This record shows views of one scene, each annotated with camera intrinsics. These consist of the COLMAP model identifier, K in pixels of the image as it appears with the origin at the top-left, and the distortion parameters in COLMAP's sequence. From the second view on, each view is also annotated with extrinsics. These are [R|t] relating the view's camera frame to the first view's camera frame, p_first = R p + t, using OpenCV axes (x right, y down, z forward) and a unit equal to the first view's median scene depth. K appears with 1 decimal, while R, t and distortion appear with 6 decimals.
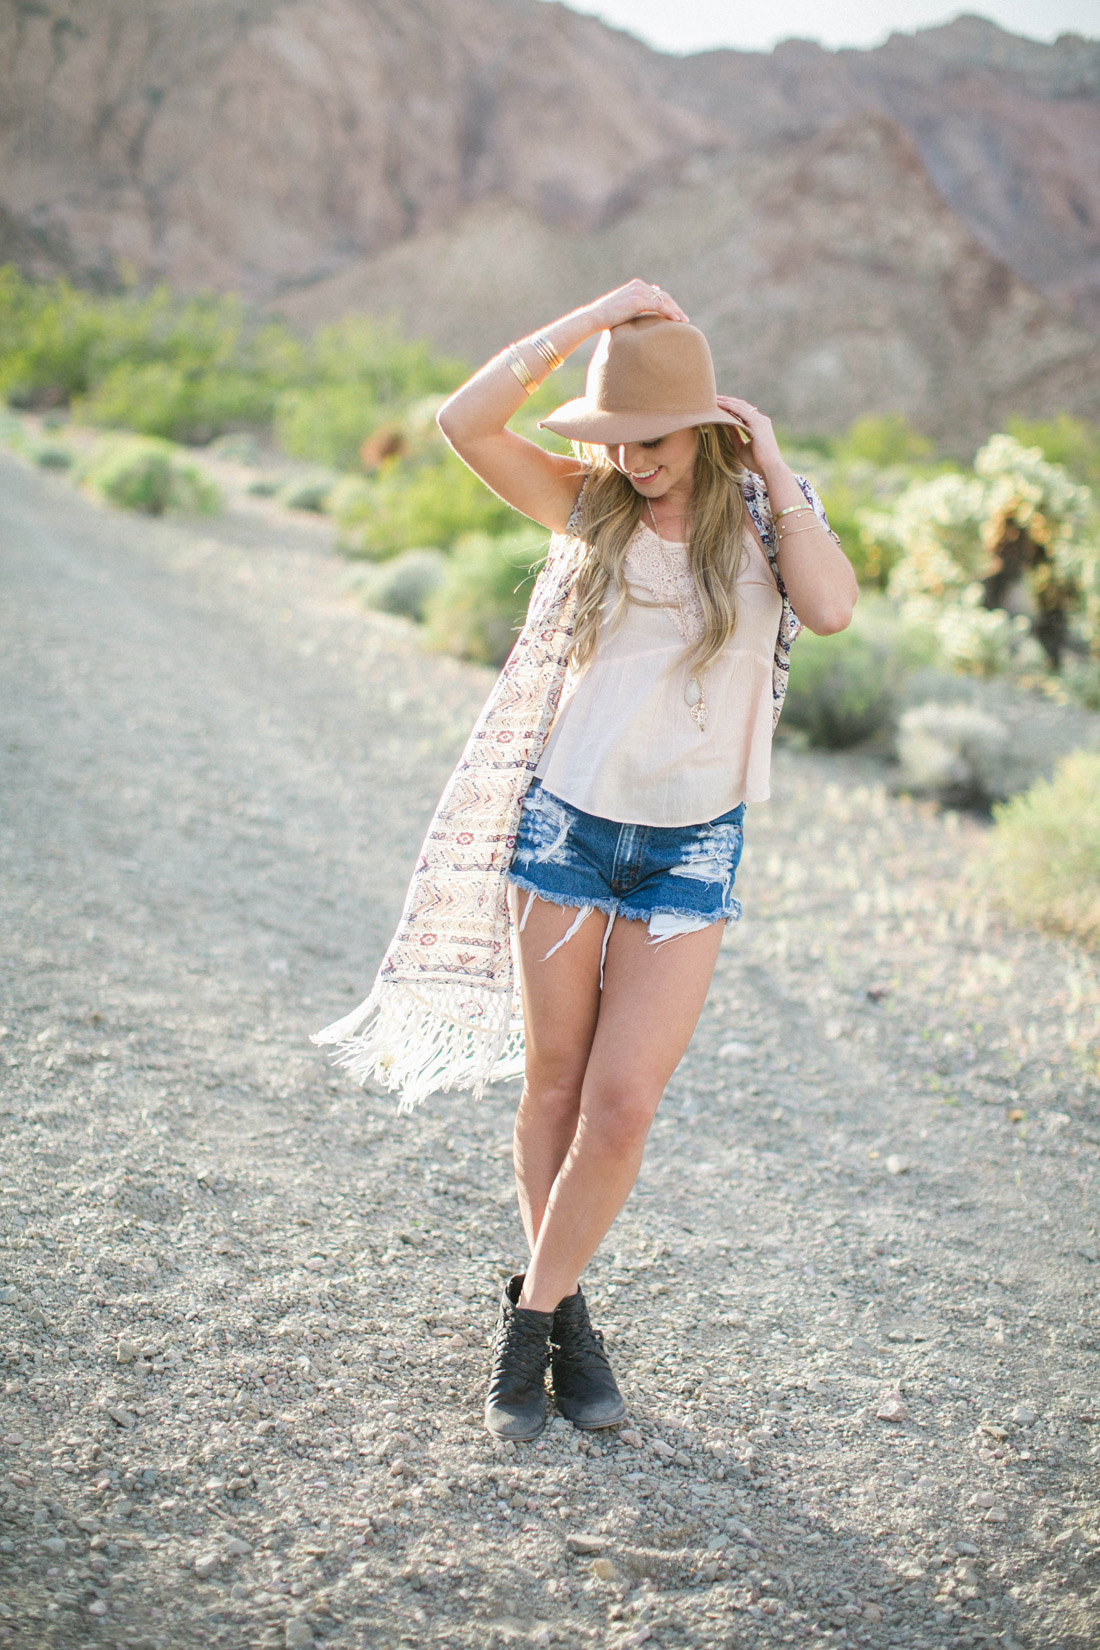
lens RADIAL K [[2418.9, 0, 550.0], [0, 2418.9, 825.0], [0, 0, 1]] dist [-0.194761, 0.486212]
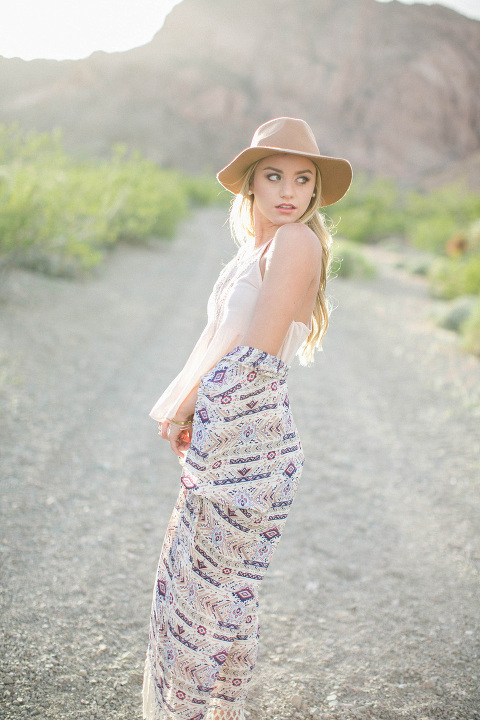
lens RADIAL K [[1055.5, 0, 240.0], [0, 1055.5, 360.0], [0, 0, 1]] dist [-0.194761, 0.486212]
pose [[0.959275, -0.000258, -0.282475, 0.012481], [-0.012981, 0.998903, -0.044996, -0.021323], [0.282177, 0.046830, 0.958219, 0.126879]]
